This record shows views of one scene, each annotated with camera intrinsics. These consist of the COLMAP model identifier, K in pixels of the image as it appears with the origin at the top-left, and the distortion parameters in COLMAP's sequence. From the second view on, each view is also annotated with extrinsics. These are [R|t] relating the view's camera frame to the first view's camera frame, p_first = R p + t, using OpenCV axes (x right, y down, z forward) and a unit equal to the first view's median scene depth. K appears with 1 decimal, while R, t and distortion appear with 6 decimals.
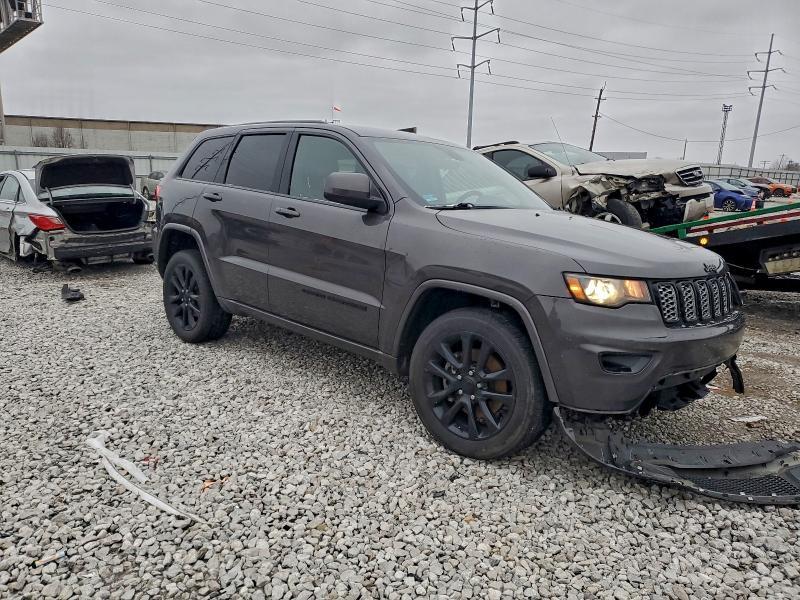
lens RADIAL K [[602.8, 0, 402.3], [0, 602.8, 300.0], [0, 0, 1]] dist [0.033086, -0.006341]
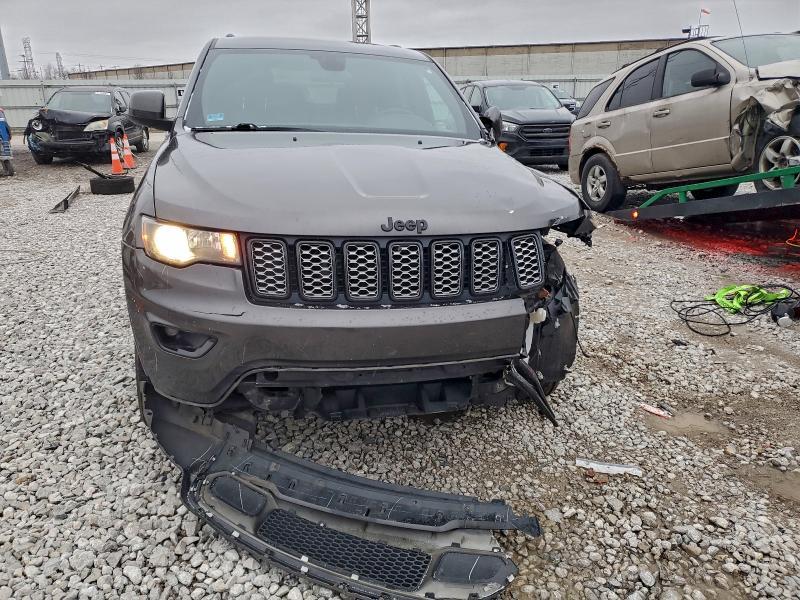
lens RADIAL K [[602.8, 0, 400.3], [0, 602.8, 299.5], [0, 0, 1]] dist [0.033086, -0.006341]
pose [[0.852015, 0.140688, -0.504259, 0.340894], [-0.079434, 0.986803, 0.141103, -0.026392], [0.517456, -0.080167, 0.851947, 0.179197]]
